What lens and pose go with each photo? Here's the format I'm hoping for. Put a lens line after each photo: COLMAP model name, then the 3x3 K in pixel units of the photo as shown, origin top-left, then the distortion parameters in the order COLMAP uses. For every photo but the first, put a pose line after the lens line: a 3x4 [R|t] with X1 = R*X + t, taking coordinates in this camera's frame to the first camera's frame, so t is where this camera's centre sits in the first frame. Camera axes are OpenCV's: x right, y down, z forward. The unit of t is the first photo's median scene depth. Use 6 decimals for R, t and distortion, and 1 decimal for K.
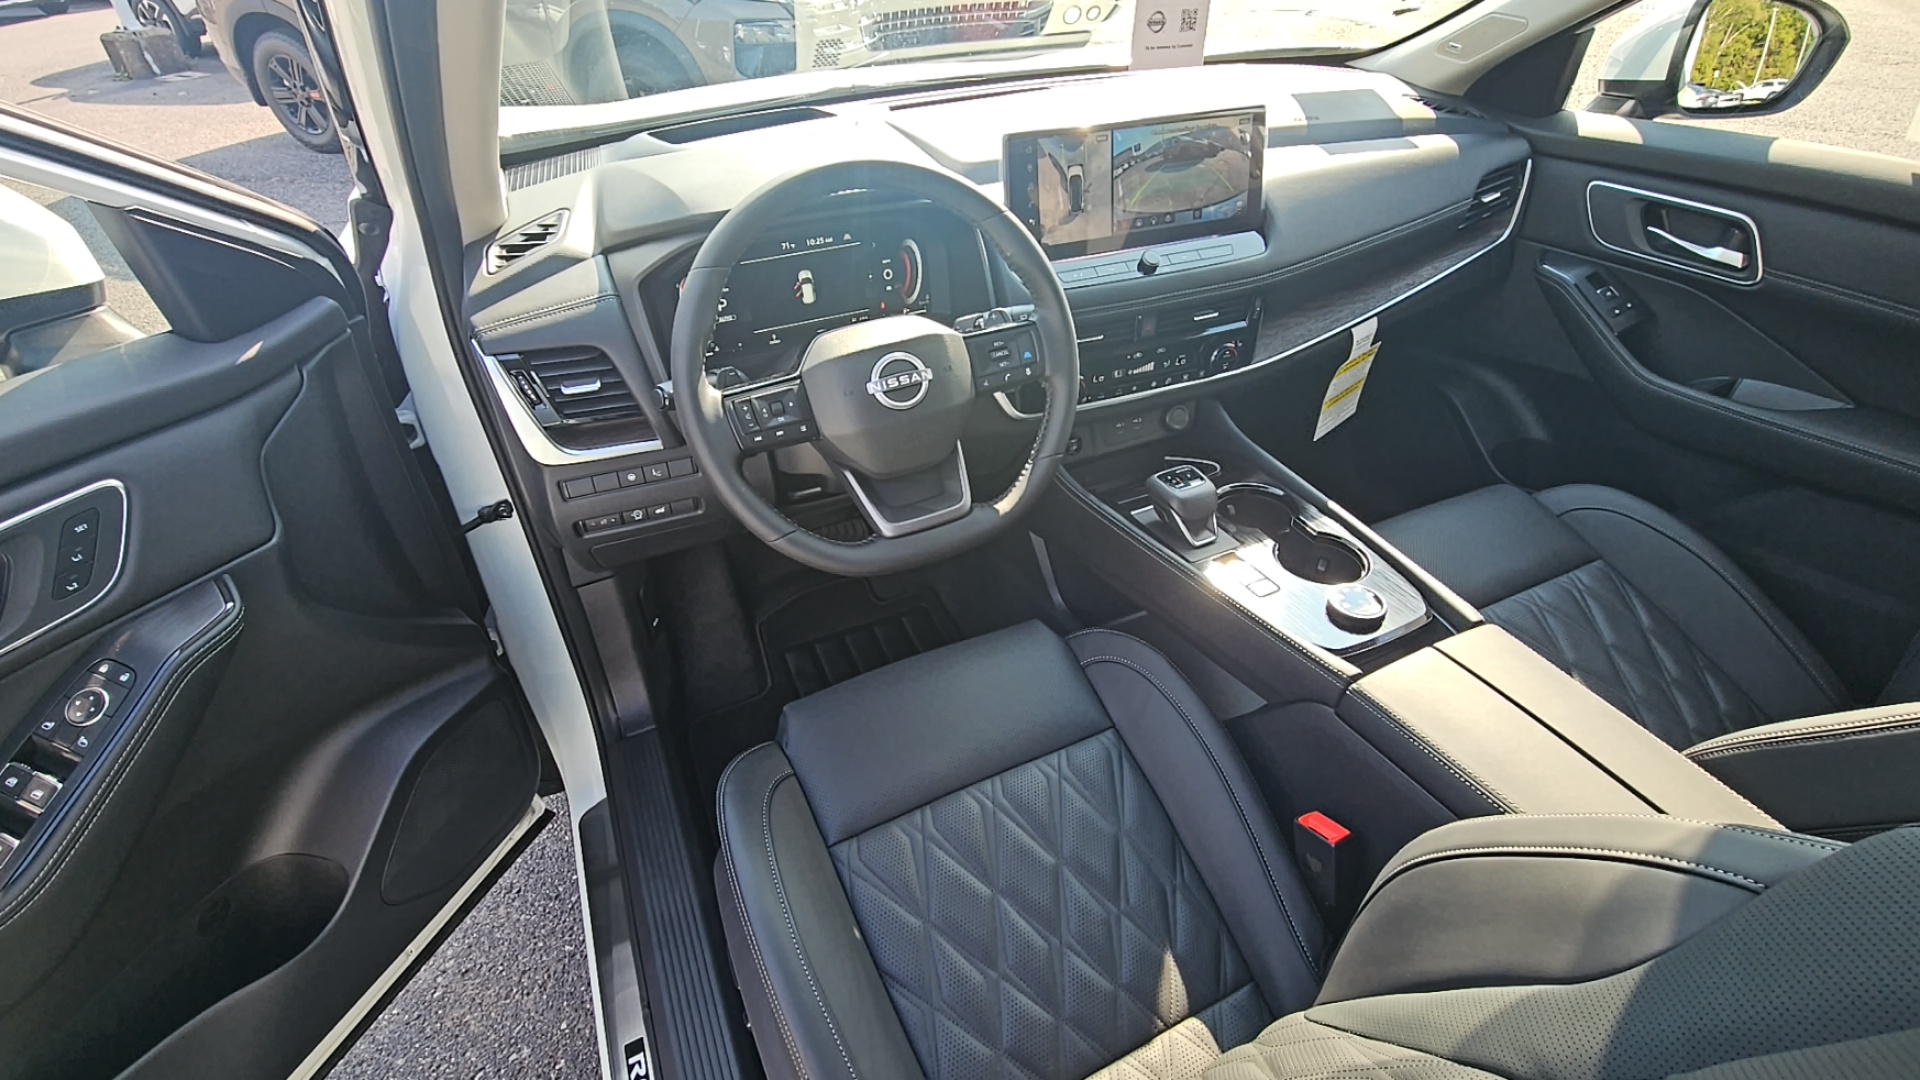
lens RADIAL K [[857.6, 0, 960.0], [0, 857.6, 540.0], [0, 0, 1]] dist [0.030553, -0.019293]
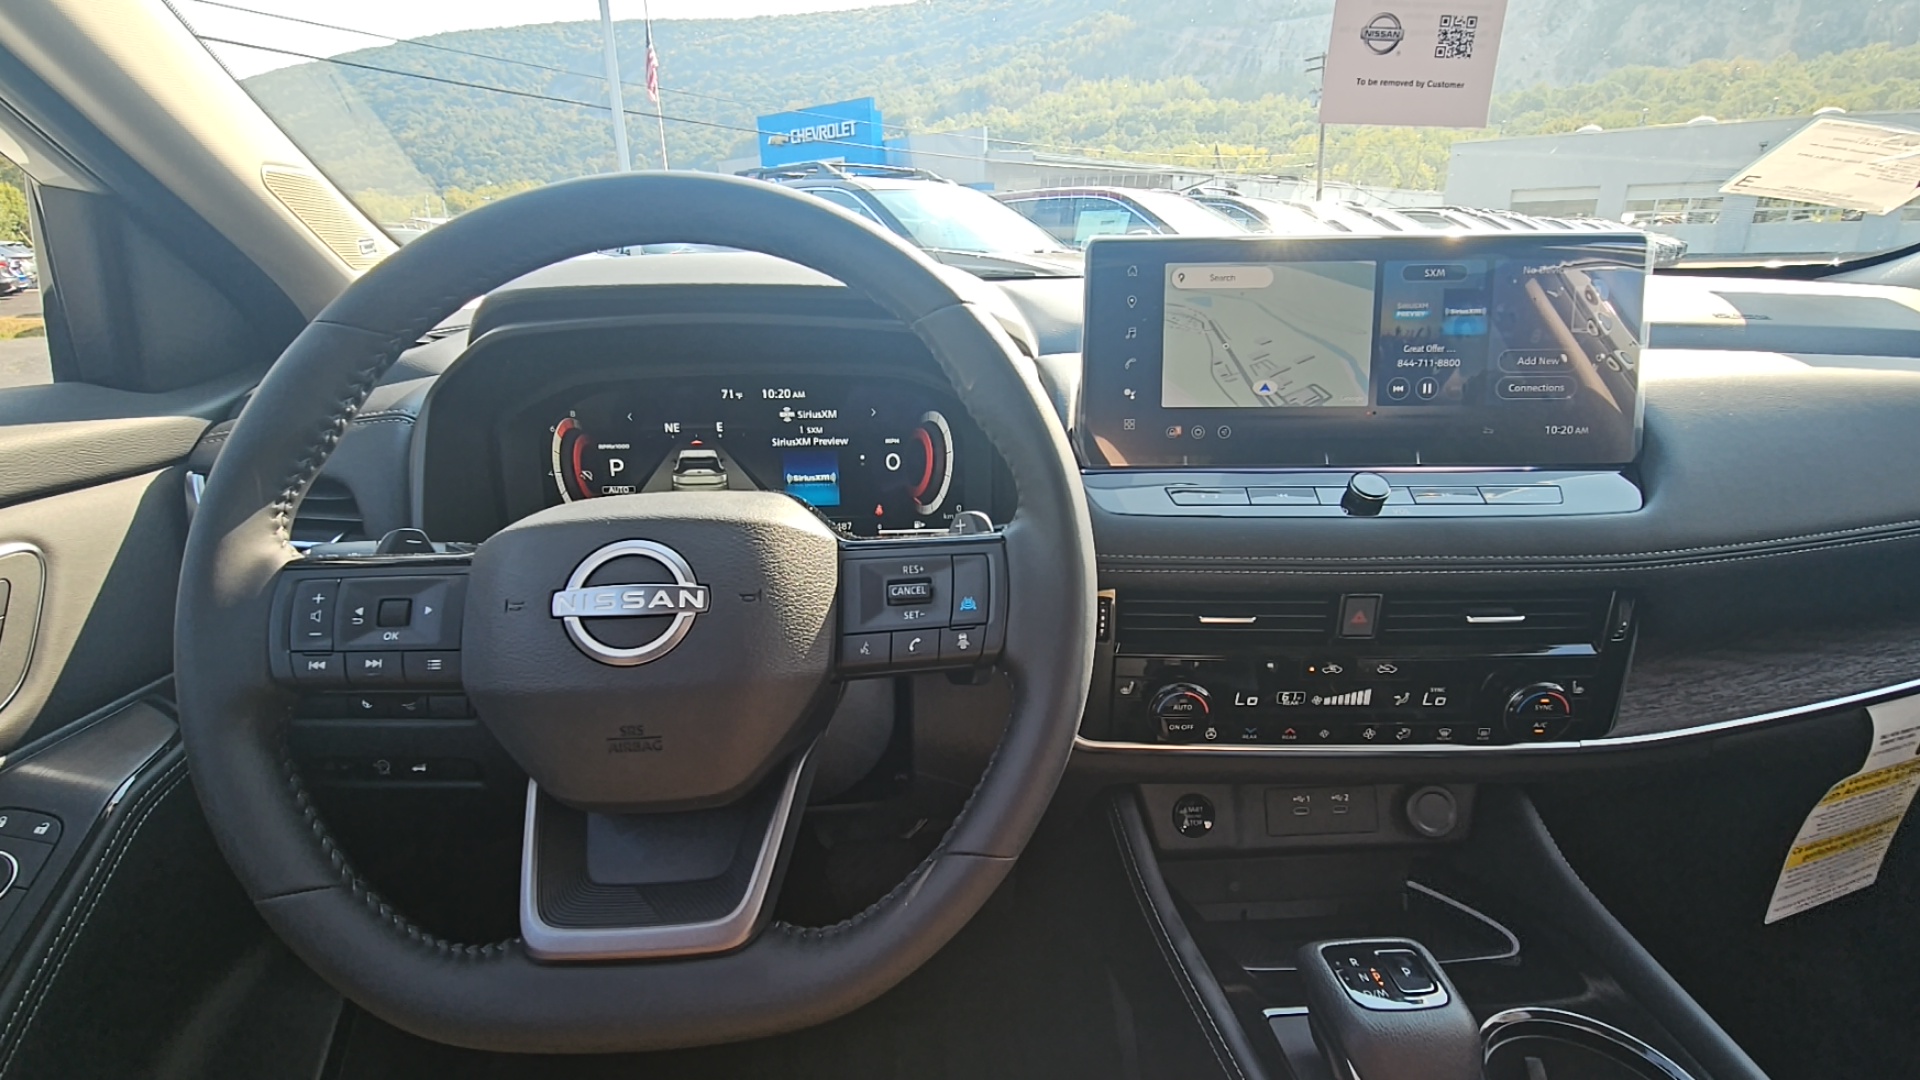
lens RADIAL K [[866.9, 0, 960.0], [0, 866.9, 540.0], [0, 0, 1]] dist [0.016021, -0.013850]
pose [[0.923045, 0.130116, -0.362018, 0.184352], [-0.238445, 0.931998, -0.272991, -0.097401], [0.301880, 0.338305, 0.891302, 0.469464]]
